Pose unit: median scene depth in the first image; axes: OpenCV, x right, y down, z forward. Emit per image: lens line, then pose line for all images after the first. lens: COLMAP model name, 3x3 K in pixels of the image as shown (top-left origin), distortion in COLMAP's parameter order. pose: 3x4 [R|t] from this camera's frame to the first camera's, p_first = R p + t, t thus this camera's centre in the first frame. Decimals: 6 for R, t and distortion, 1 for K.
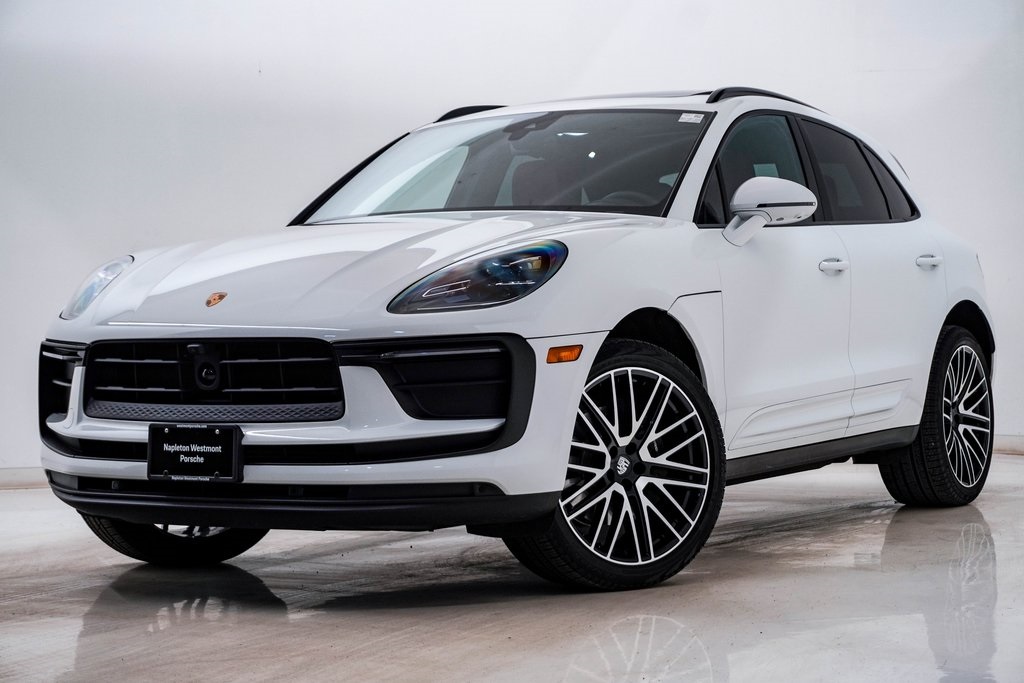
lens RADIAL K [[2174.6, 0, 512.0], [0, 2174.6, 341.5], [0, 0, 1]] dist [-0.082798, -0.544532]
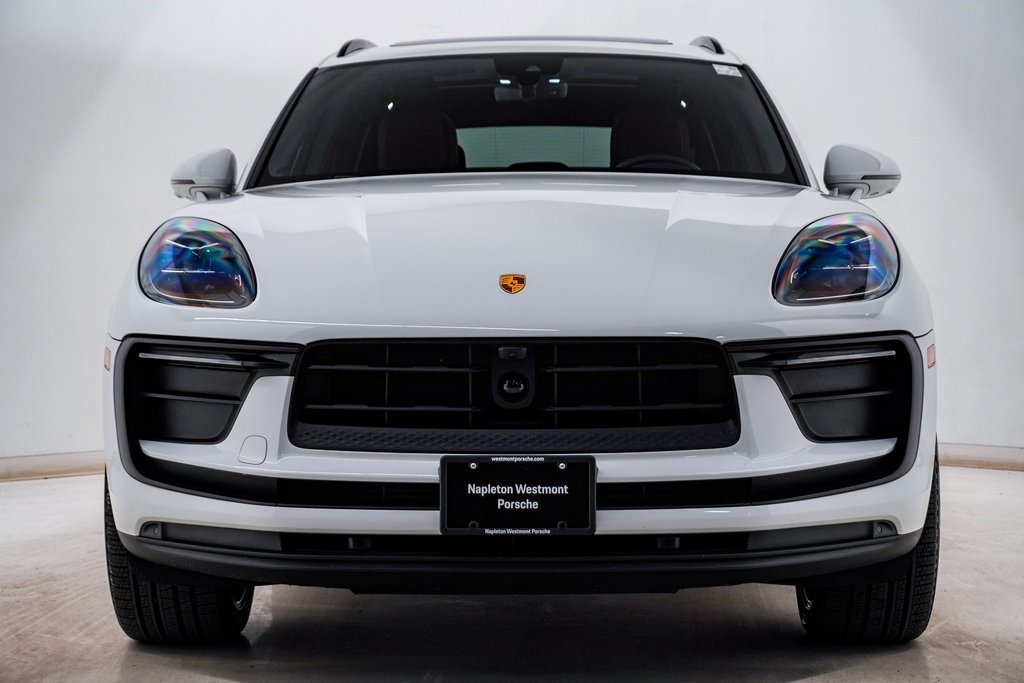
lens RADIAL K [[2174.6, 0, 512.0], [0, 2174.6, 341.5], [0, 0, 1]] dist [-0.082798, -0.544532]
pose [[0.876964, -0.003406, 0.480544, -0.496987], [-0.003587, 0.999901, 0.013634, -0.010092], [-0.480542, -0.013680, 0.876865, 0.365009]]
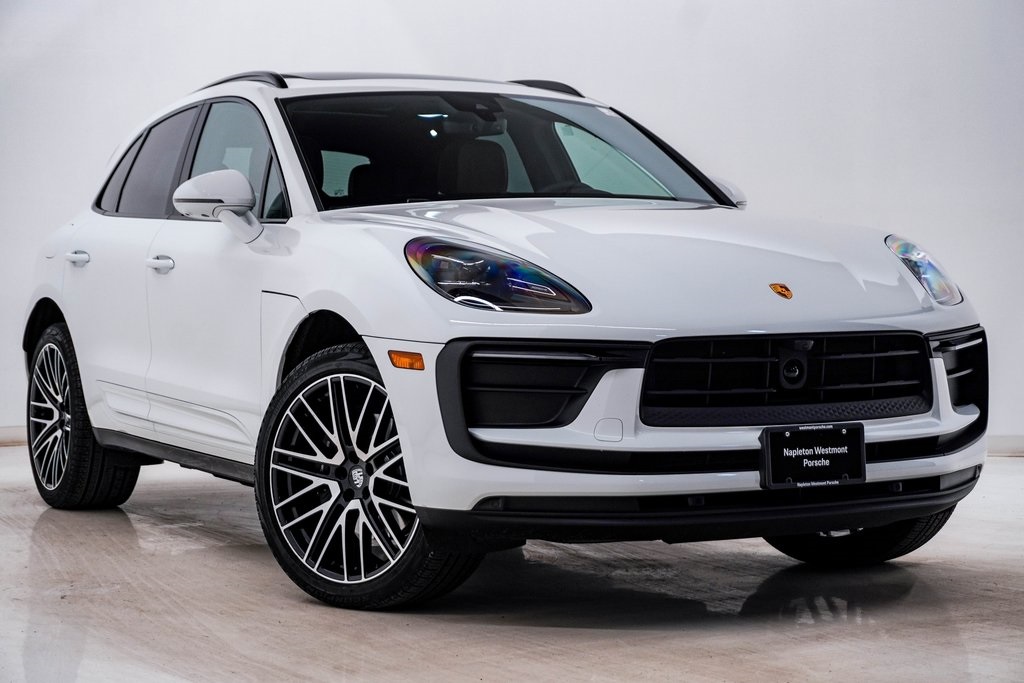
lens RADIAL K [[2174.6, 0, 512.0], [0, 2174.6, 341.5], [0, 0, 1]] dist [-0.082798, -0.544532]
pose [[0.541930, -0.017824, 0.840234, -0.999002], [0.011685, 0.999838, 0.013673, -0.012110], [-0.840342, 0.002408, 0.542051, 0.603728]]
